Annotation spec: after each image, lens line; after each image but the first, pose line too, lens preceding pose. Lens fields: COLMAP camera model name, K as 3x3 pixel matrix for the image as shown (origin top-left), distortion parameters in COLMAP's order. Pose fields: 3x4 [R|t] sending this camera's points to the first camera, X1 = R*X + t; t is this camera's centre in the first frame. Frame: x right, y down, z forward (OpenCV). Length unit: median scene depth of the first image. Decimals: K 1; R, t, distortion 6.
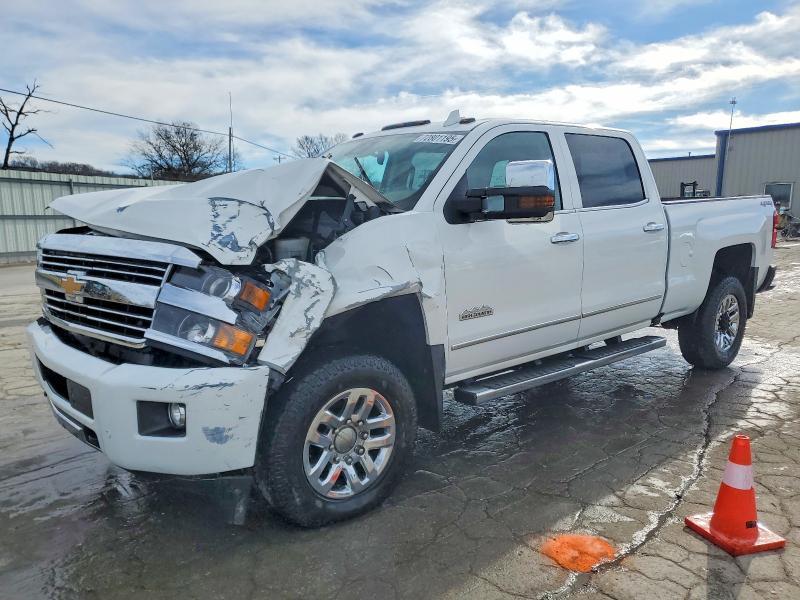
lens RADIAL K [[677.0, 0, 400.0], [0, 677.0, 300.0], [0, 0, 1]] dist [0.035336, 0.004779]
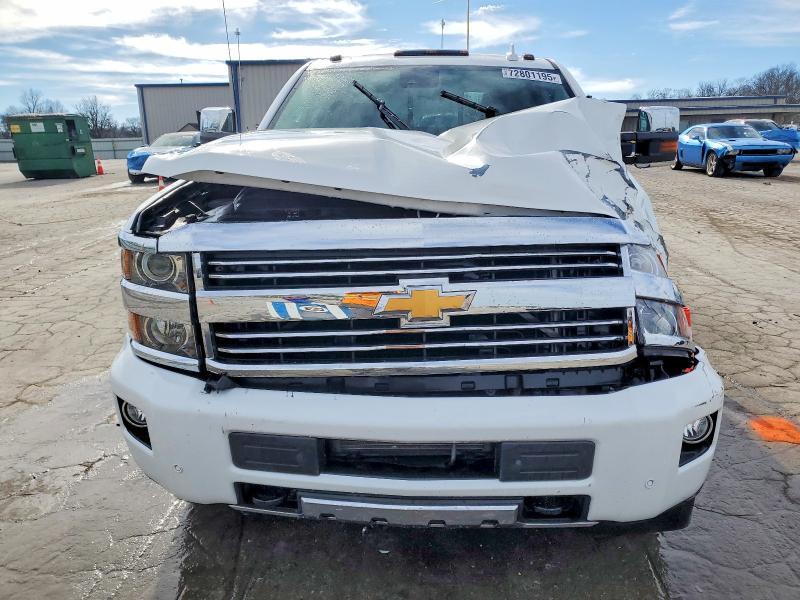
lens RADIAL K [[677.0, 0, 400.0], [0, 677.0, 300.0], [0, 0, 1]] dist [0.035336, 0.004779]
pose [[0.643859, -0.188291, 0.741615, -0.195058], [0.107856, 0.981905, 0.155660, -0.024886], [-0.757504, -0.020235, 0.652516, 0.128149]]
